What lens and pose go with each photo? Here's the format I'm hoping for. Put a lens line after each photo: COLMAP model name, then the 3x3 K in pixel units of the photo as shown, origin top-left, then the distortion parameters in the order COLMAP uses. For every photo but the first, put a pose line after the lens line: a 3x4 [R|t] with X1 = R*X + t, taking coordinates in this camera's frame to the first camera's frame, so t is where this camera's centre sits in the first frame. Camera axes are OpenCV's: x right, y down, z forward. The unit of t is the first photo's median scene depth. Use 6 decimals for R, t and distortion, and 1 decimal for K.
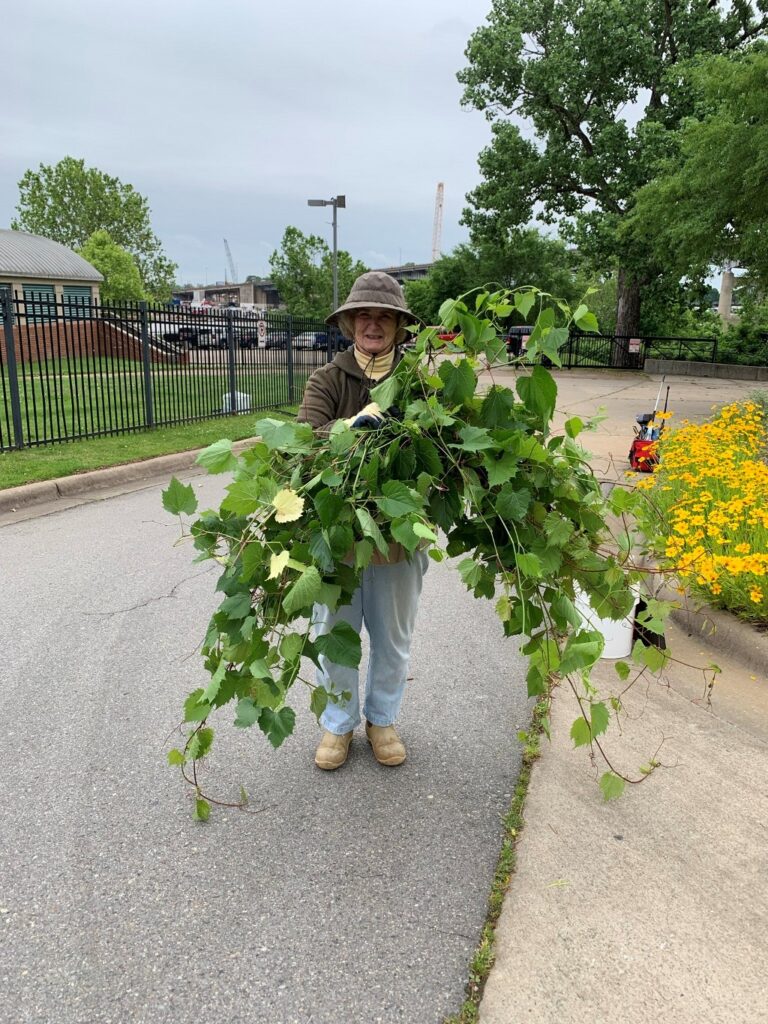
lens RADIAL K [[792.7, 0, 389.6], [0, 792.7, 509.9], [0, 0, 1]] dist [-0.012349, 0.010230]
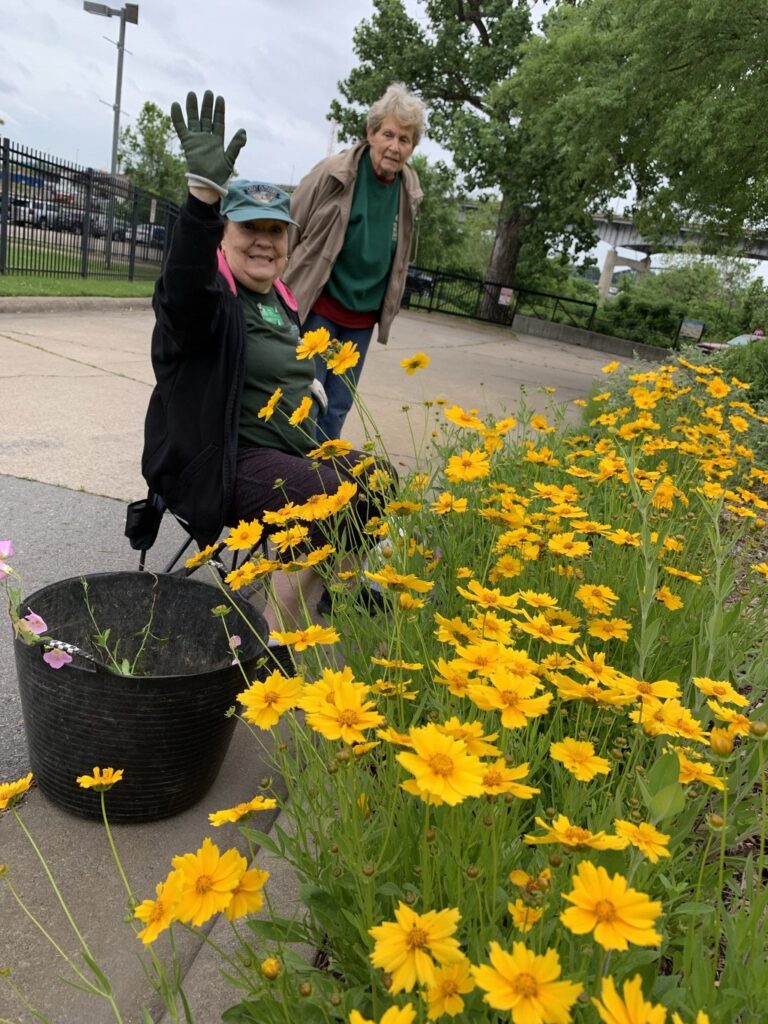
lens RADIAL K [[792.7, 0, 379.0], [0, 792.7, 510.0], [0, 0, 1]] dist [-0.012349, 0.010230]
pose [[0.979332, 0.117795, 0.164416, 0.058393], [-0.130170, 0.989252, 0.066602, -0.016809], [-0.154803, -0.086628, 0.984140, 0.148955]]
